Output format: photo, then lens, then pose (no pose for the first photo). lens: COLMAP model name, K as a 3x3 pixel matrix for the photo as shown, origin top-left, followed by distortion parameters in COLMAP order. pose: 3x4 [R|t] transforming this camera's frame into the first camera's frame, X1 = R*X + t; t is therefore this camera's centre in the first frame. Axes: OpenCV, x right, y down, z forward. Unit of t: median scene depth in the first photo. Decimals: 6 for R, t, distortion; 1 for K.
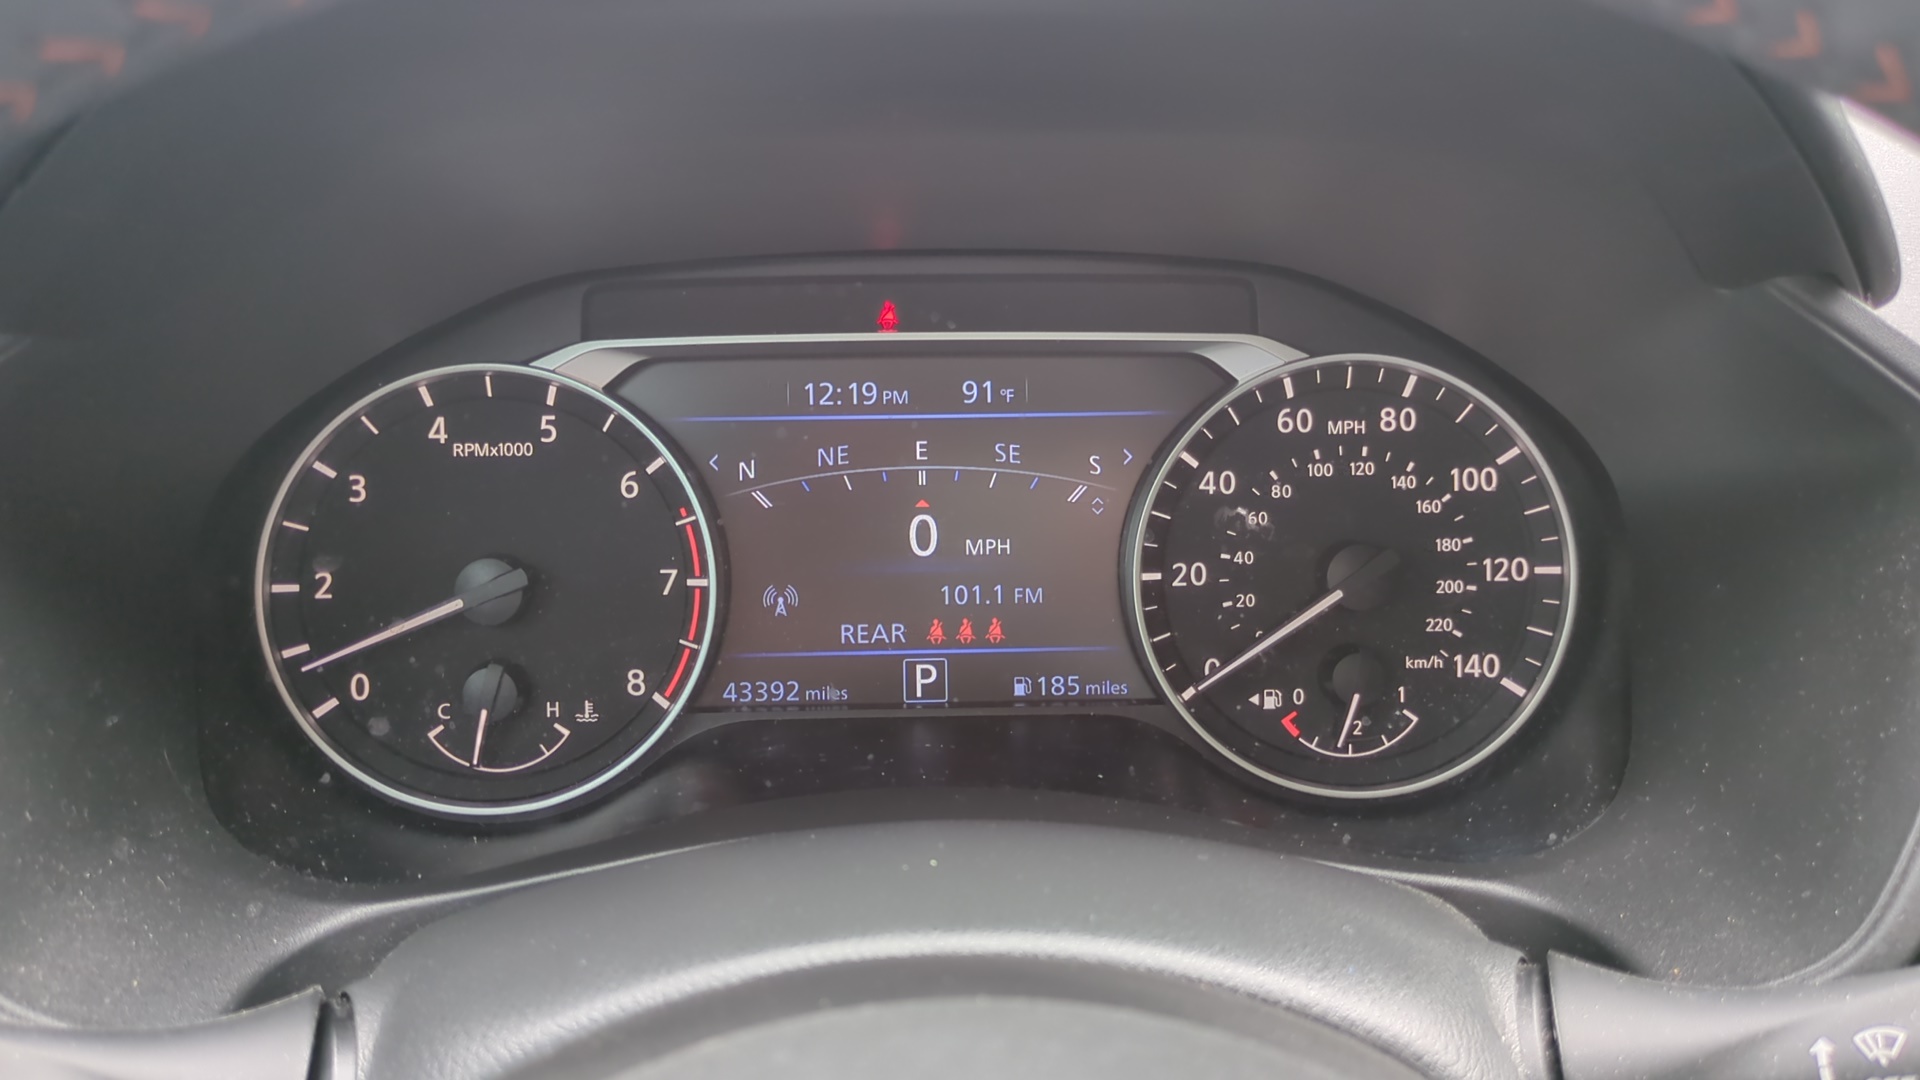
lens RADIAL K [[1659.6, 0, 969.5], [0, 1659.6, 572.0], [0, 0, 1]] dist [0.001013, -0.017333]
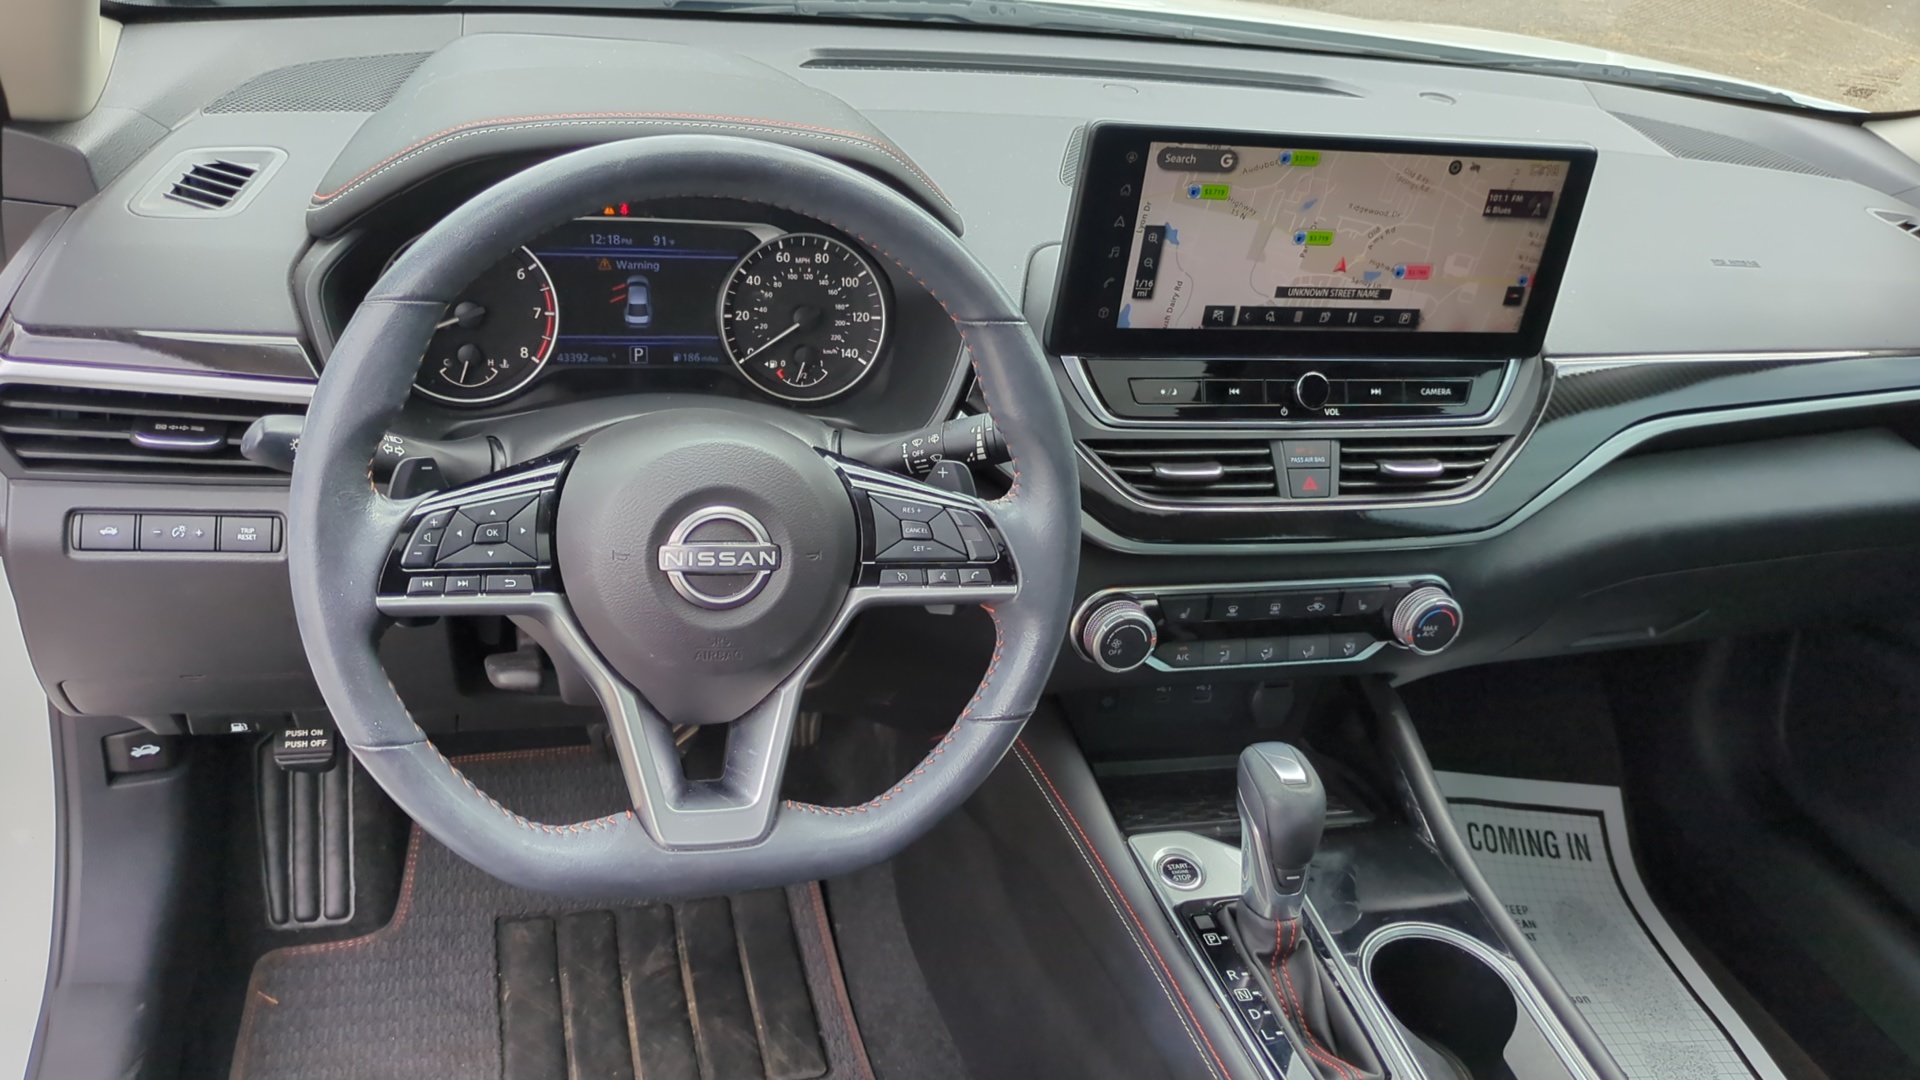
lens RADIAL K [[1659.6, 0, 969.5], [0, 1659.6, 572.0], [0, 0, 1]] dist [0.001013, -0.017333]
pose [[0.962612, -0.014513, 0.270494, -0.237685], [-0.030505, 0.986404, 0.161485, -0.033318], [-0.269160, -0.163699, 0.949081, -1.655917]]
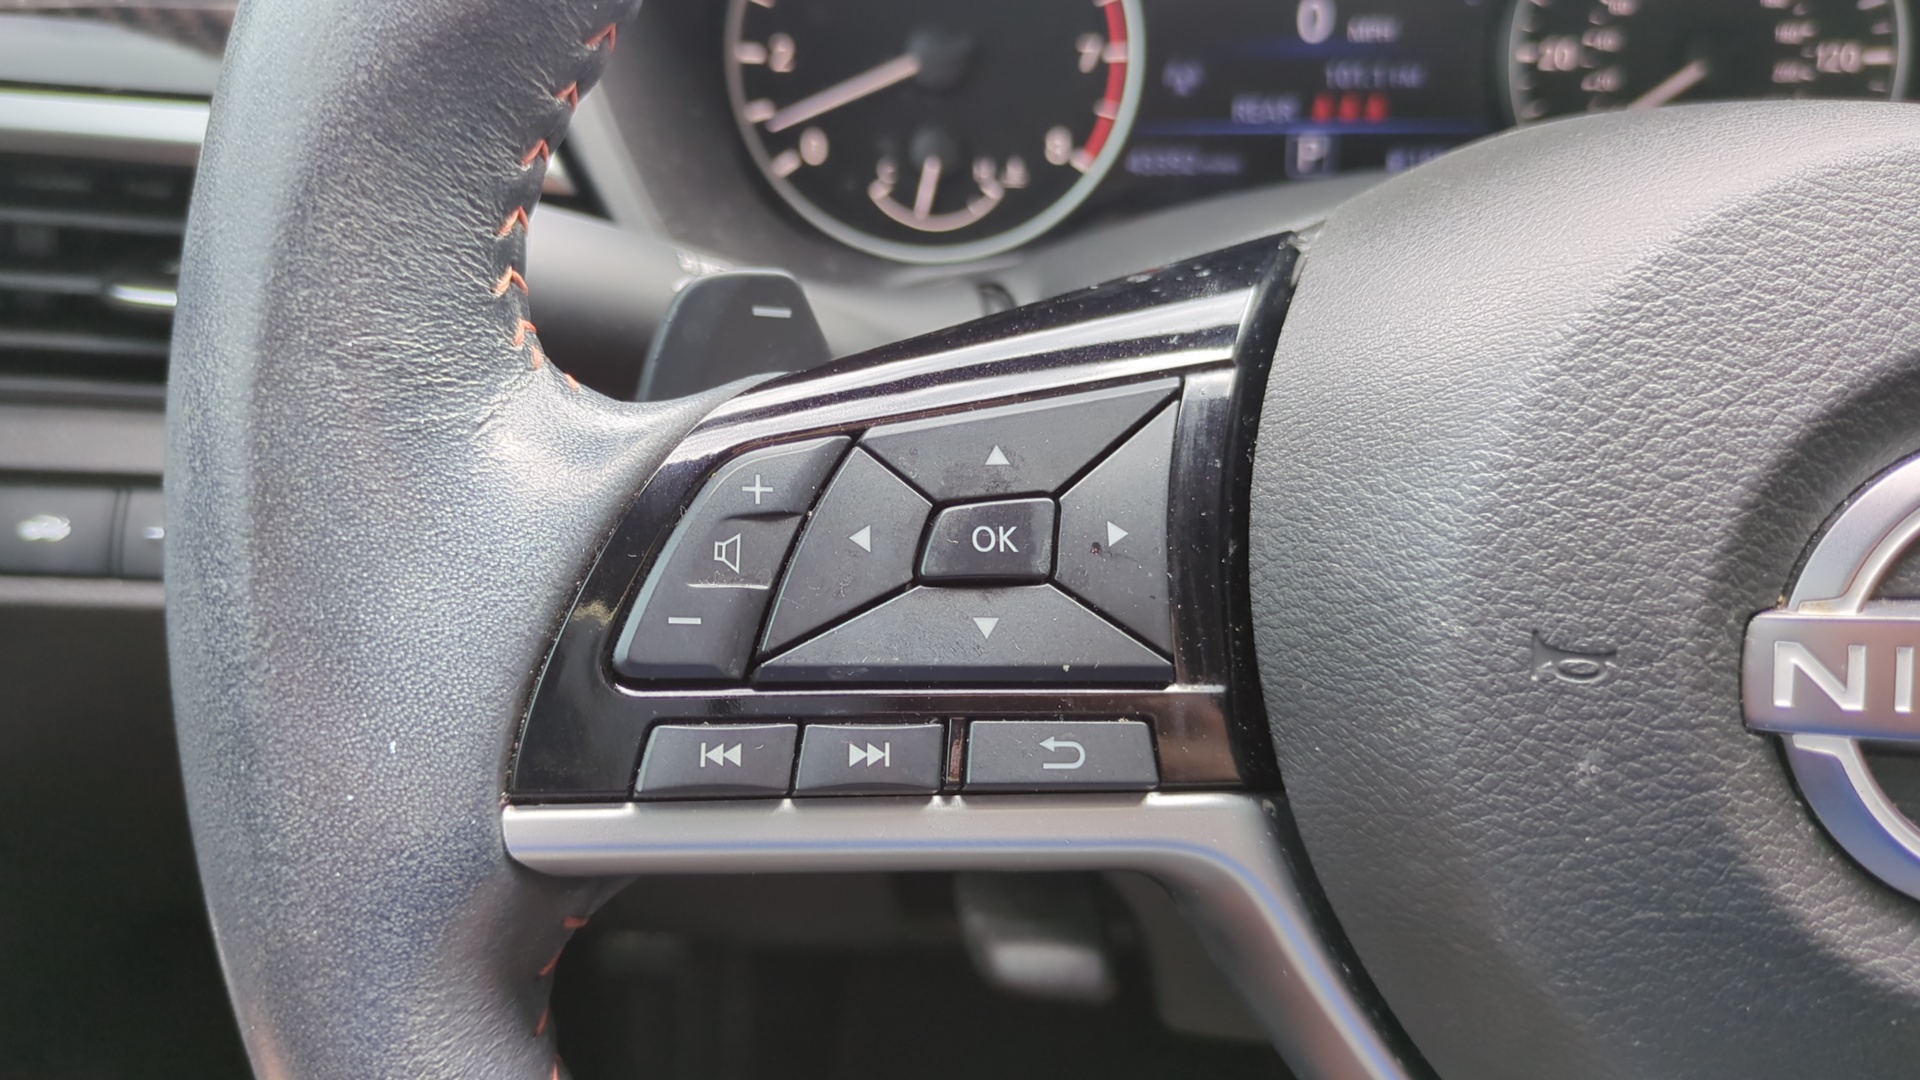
lens RADIAL K [[1659.6, 0, 969.5], [0, 1659.6, 572.0], [0, 0, 1]] dist [0.001013, -0.017333]
pose [[0.999892, 0.014654, -0.001384, -0.255614], [-0.014295, 0.989182, 0.145996, 0.187698], [0.003509, -0.145960, 0.989284, -0.151707]]
